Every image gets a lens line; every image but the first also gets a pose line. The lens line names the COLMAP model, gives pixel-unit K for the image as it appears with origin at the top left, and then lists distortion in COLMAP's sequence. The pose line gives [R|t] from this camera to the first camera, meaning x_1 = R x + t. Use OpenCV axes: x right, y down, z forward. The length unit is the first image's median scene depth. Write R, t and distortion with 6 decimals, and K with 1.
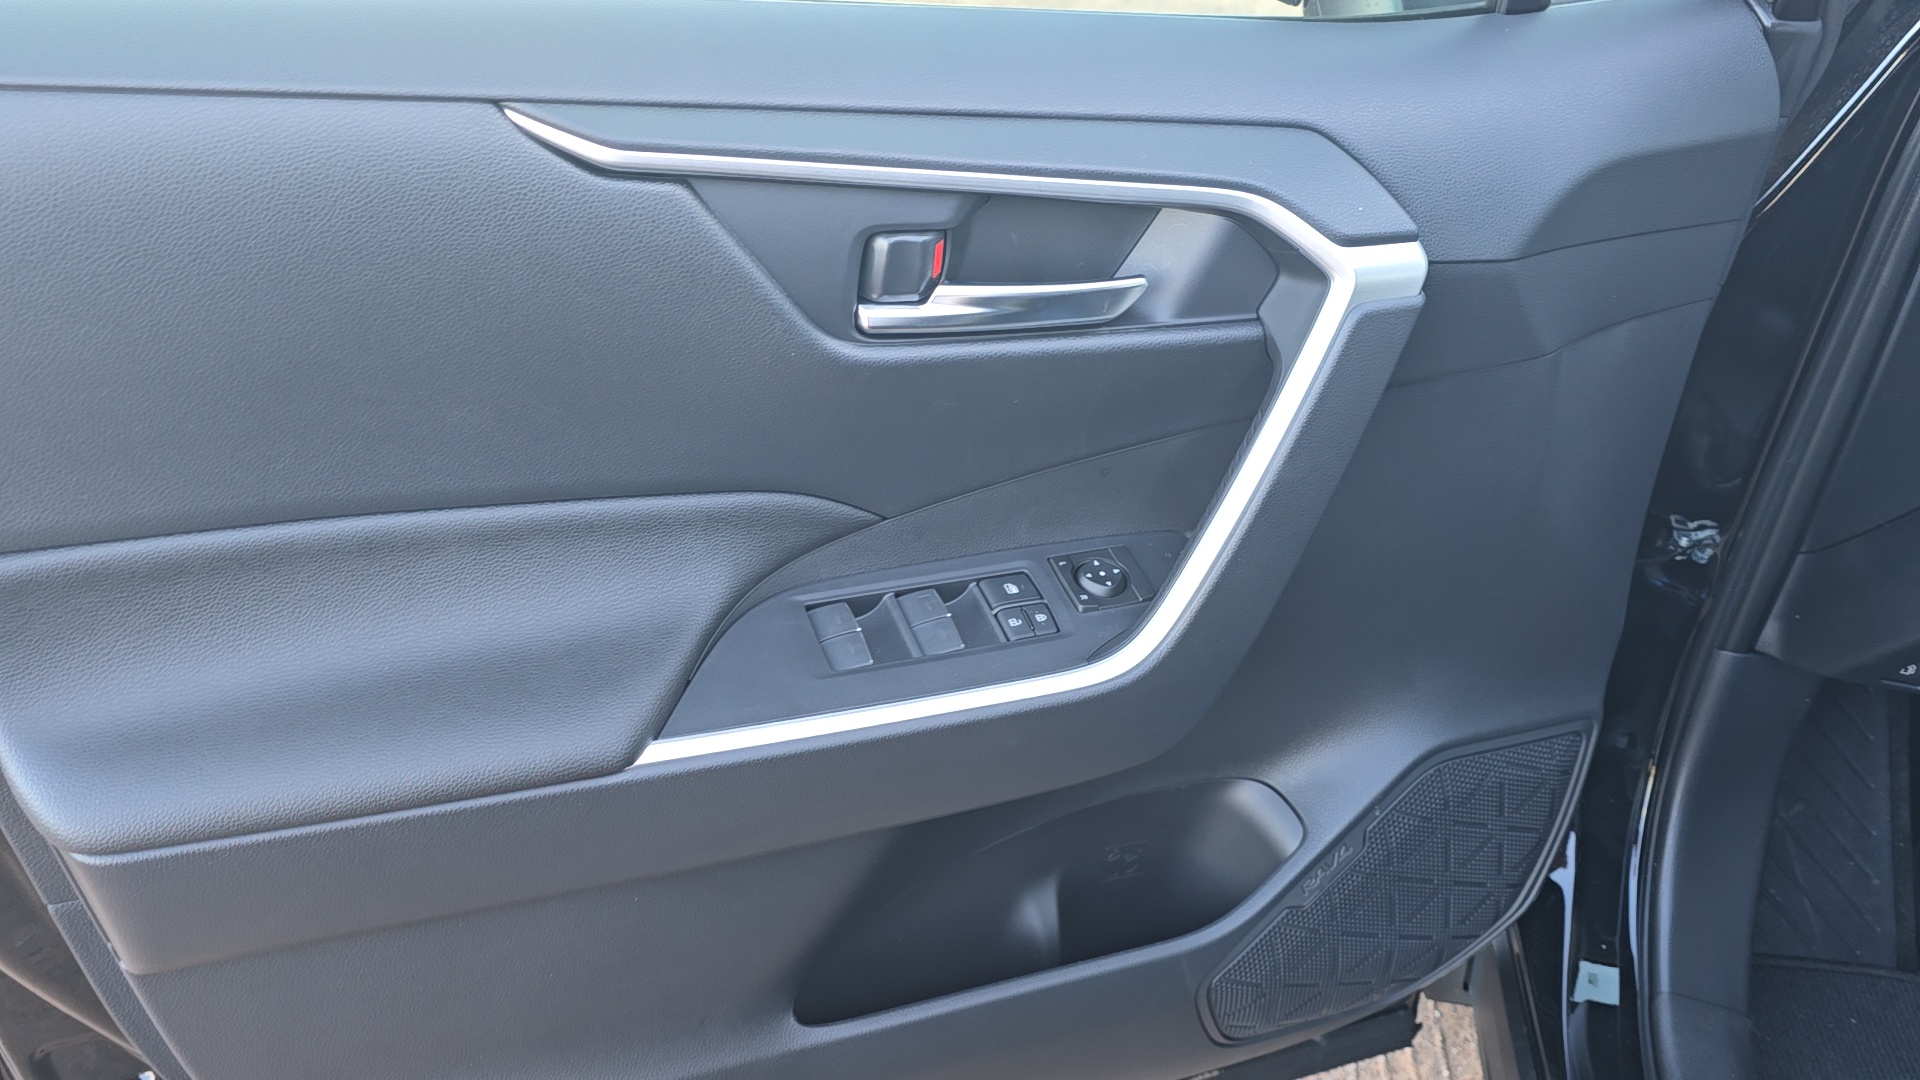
lens RADIAL K [[1584.0, 0, 970.1], [0, 1584.0, 535.1], [0, 0, 1]] dist [-0.000468, 0.001859]
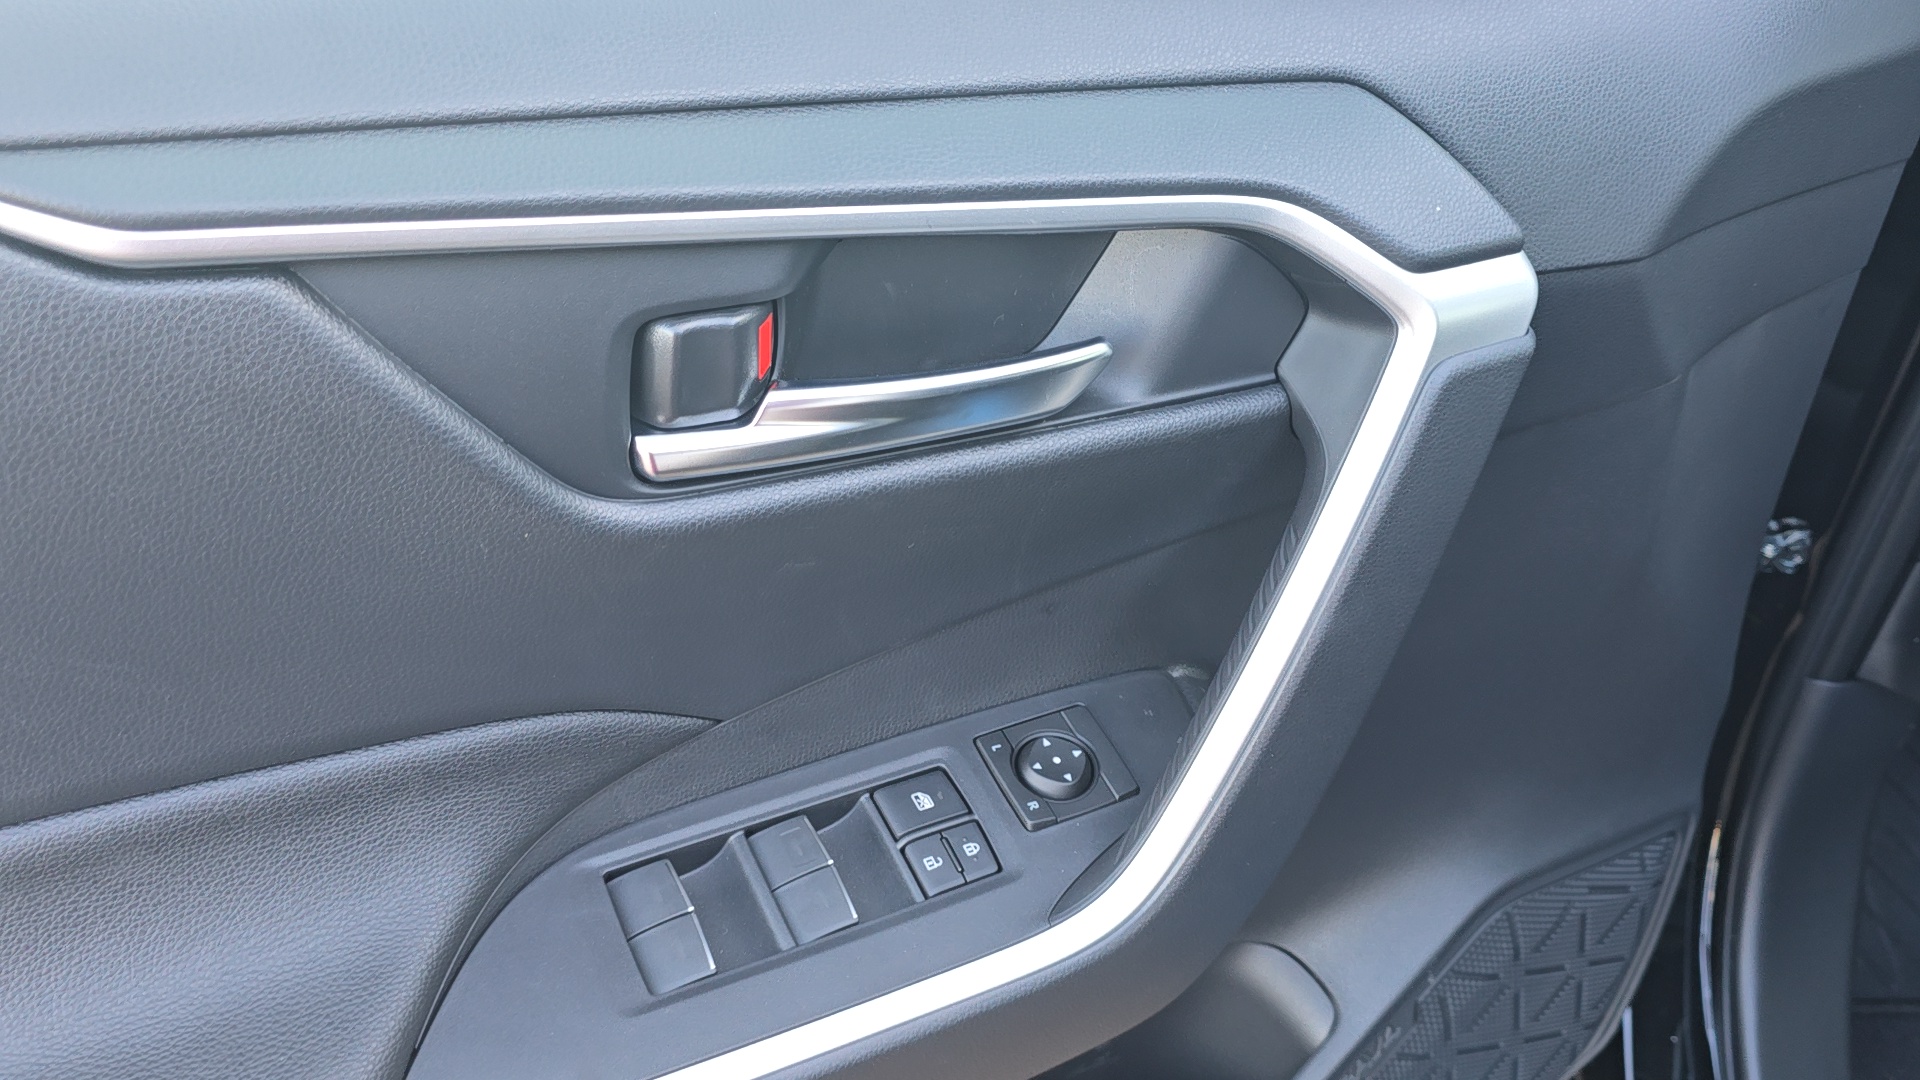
lens RADIAL K [[1648.0, 0, 992.4], [0, 1648.0, 539.7], [0, 0, 1]] dist [-0.017034, -0.000570]
pose [[0.994037, -0.074952, 0.079196, 0.009316], [0.069316, 0.995017, 0.071670, -0.130894], [-0.084173, -0.065753, 0.994279, 0.348211]]
